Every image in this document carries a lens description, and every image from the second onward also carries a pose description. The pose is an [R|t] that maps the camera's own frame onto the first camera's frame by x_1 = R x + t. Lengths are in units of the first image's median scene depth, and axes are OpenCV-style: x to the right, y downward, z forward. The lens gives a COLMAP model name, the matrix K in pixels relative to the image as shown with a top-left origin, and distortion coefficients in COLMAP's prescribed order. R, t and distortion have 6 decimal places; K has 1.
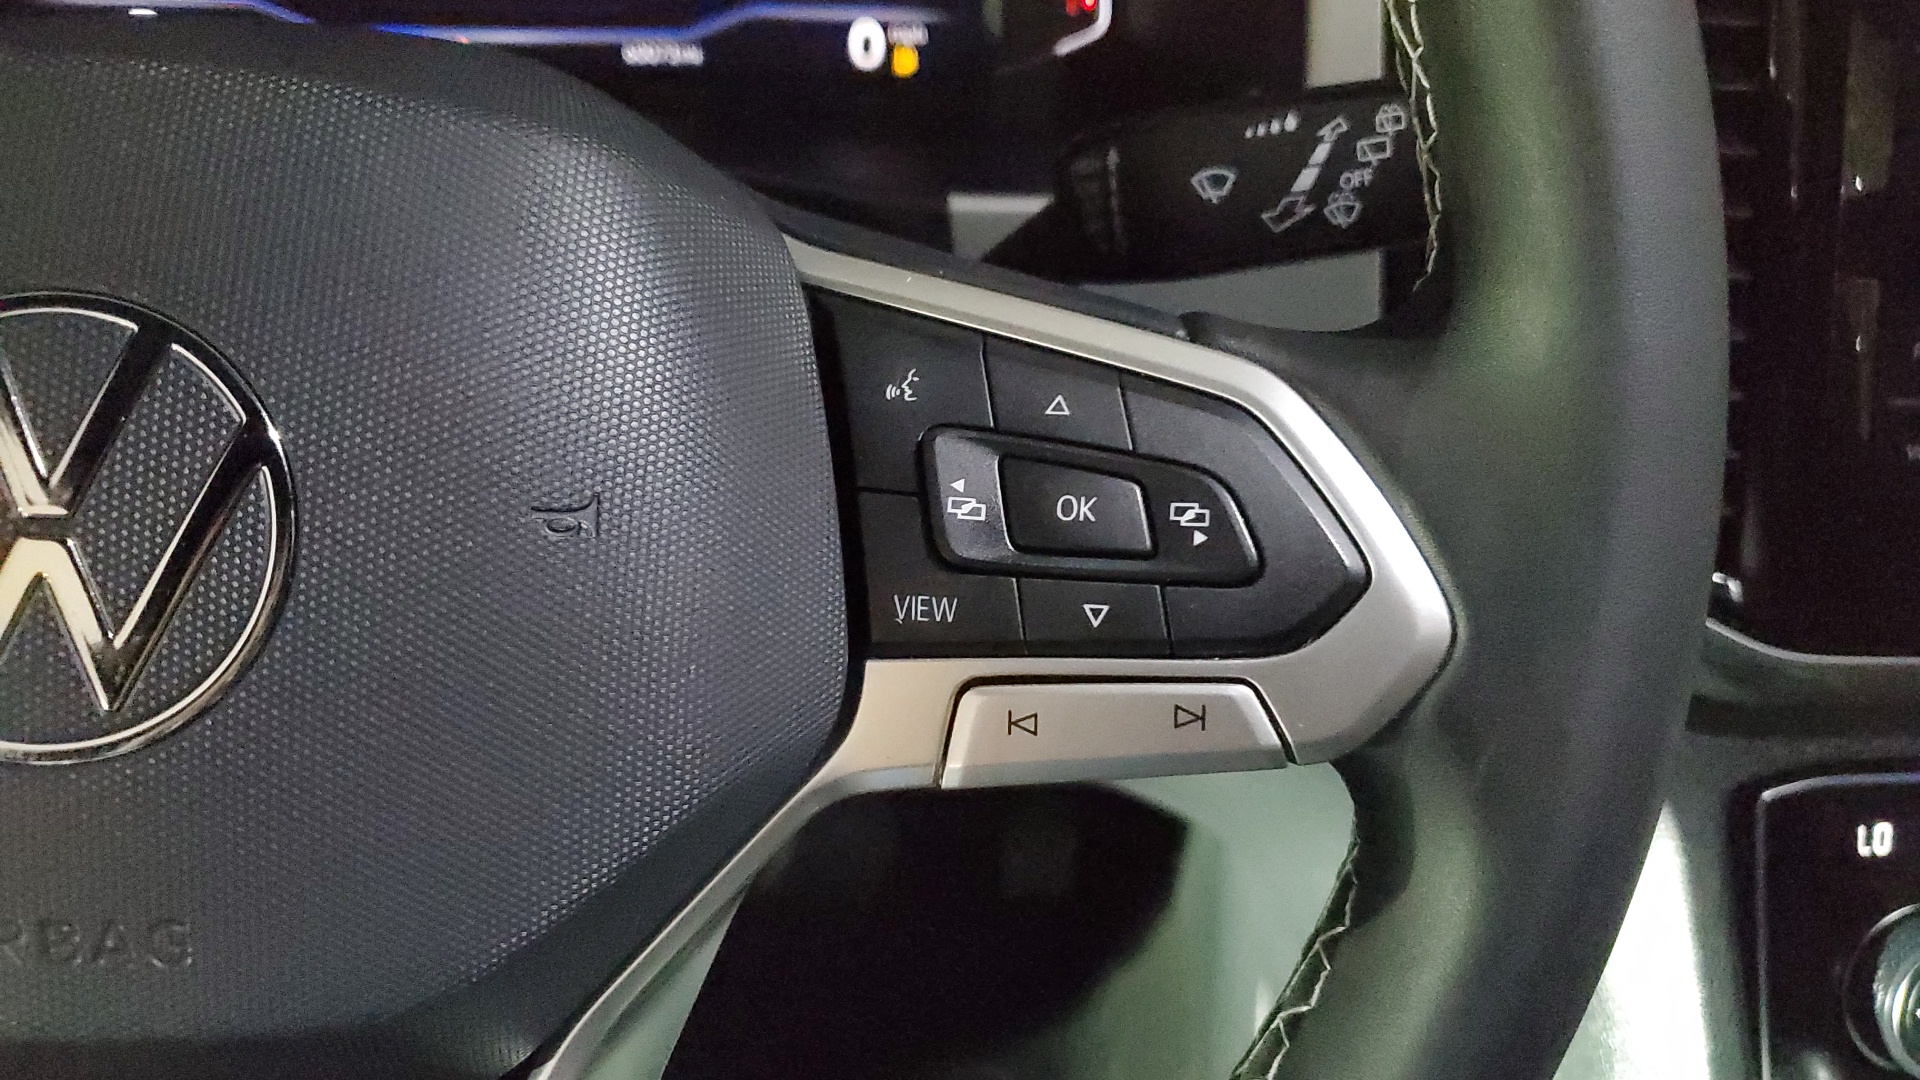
lens RADIAL K [[1487.1, 0, 1000.7], [0, 1487.1, 586.3], [0, 0, 1]] dist [0.063323, -0.112757]
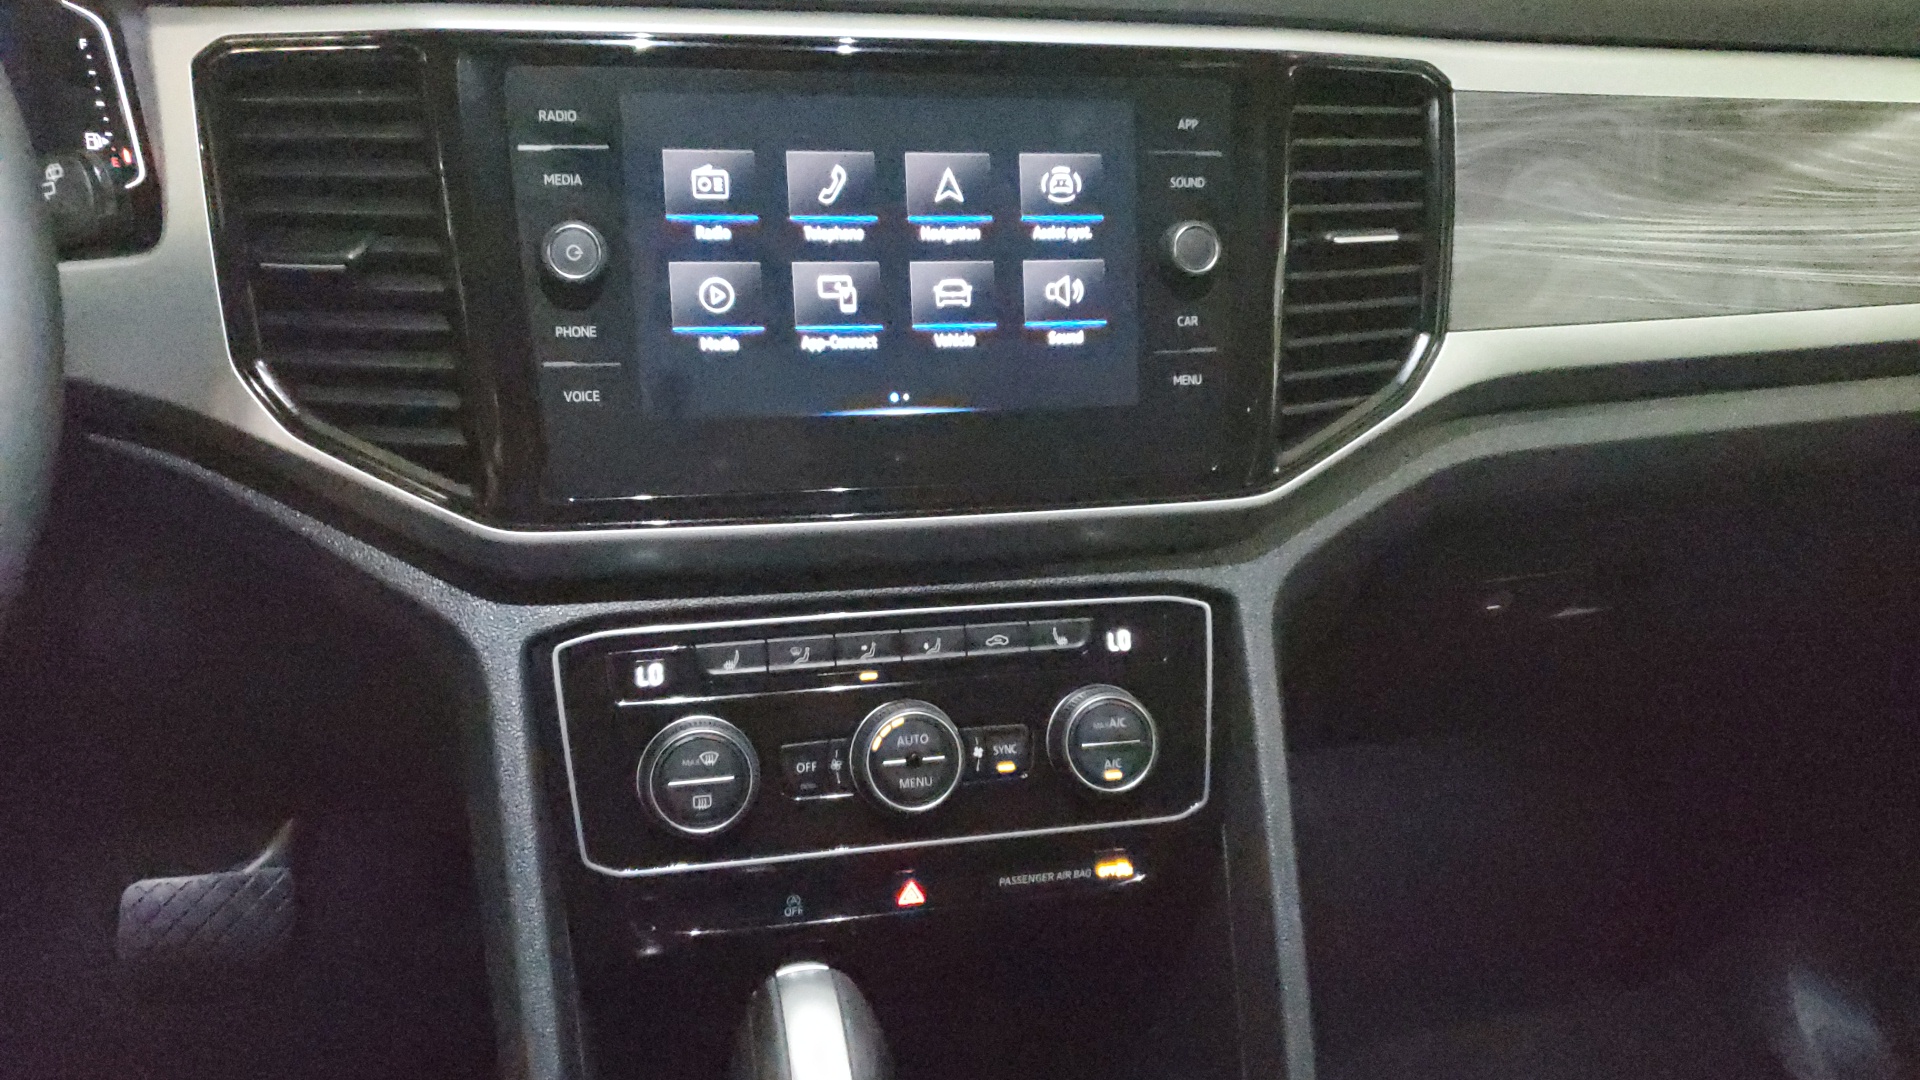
lens RADIAL K [[1487.1, 0, 968.5], [0, 1487.1, 556.8], [0, 0, 1]] dist [0.063323, -0.112757]
pose [[0.990462, -0.059774, 0.124149, 1.275150], [0.082792, 0.978394, -0.189450, 0.631930], [-0.110143, 0.197921, 0.974010, -0.817085]]
